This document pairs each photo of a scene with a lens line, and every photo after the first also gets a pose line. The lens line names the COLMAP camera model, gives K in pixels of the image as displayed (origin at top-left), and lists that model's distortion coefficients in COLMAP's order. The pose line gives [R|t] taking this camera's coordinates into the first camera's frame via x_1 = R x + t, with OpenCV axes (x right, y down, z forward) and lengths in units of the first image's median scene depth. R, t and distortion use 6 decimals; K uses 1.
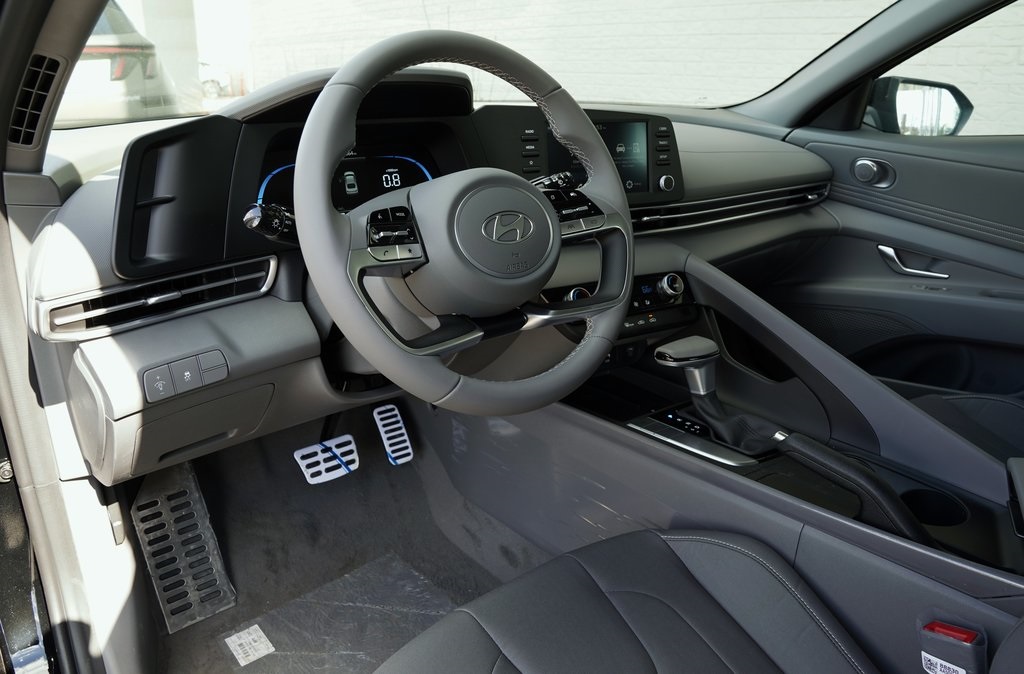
lens RADIAL K [[714.6, 0, 513.4], [0, 714.6, 327.1], [0, 0, 1]] dist [-0.069397, 0.007894]
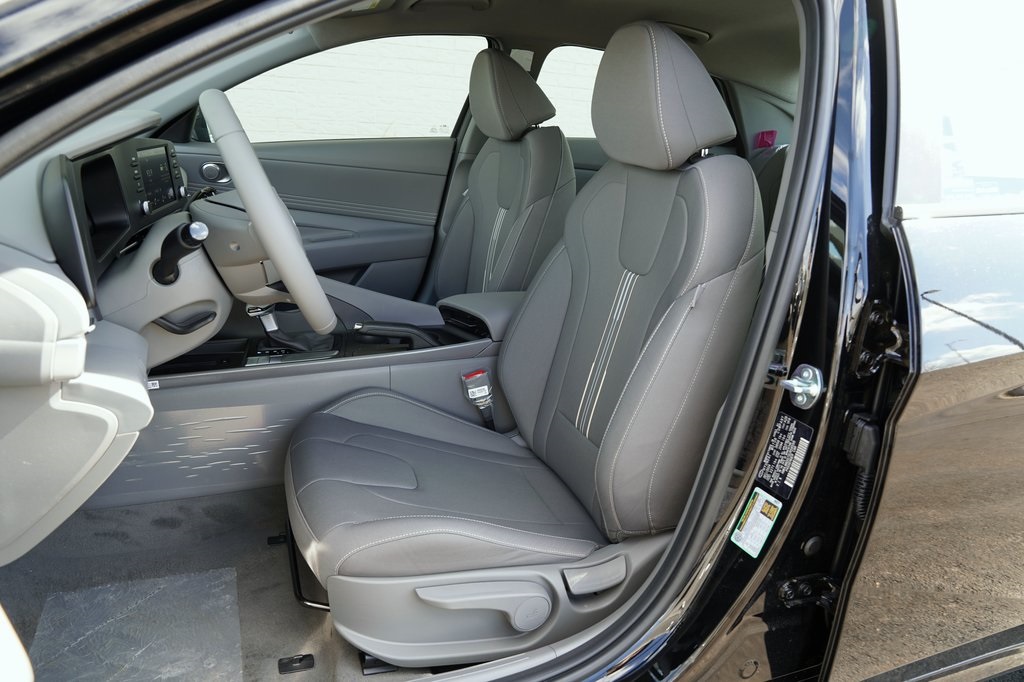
lens RADIAL K [[714.6, 0, 511.8], [0, 714.6, 341.2], [0, 0, 1]] dist [-0.069397, 0.007894]
pose [[0.312552, -0.261739, 0.913129, -0.841063], [0.247075, 0.950602, 0.187909, -0.030737], [-0.917205, 0.166879, 0.361782, 0.043460]]
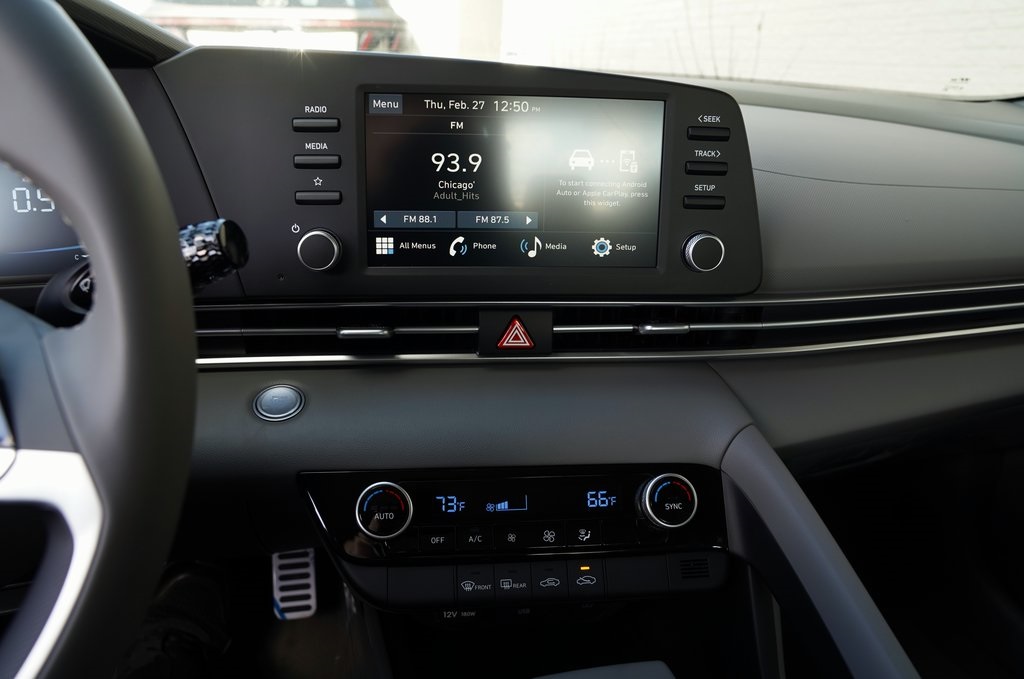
lens RADIAL K [[727.3, 0, 492.9], [0, 727.3, 338.8], [0, 0, 1]] dist [-0.092947, 0.020622]
pose [[0.906166, 0.163379, -0.390091, 0.289658], [-0.154844, 0.986491, 0.053468, -0.164737], [0.393557, 0.011952, 0.919222, 0.598265]]
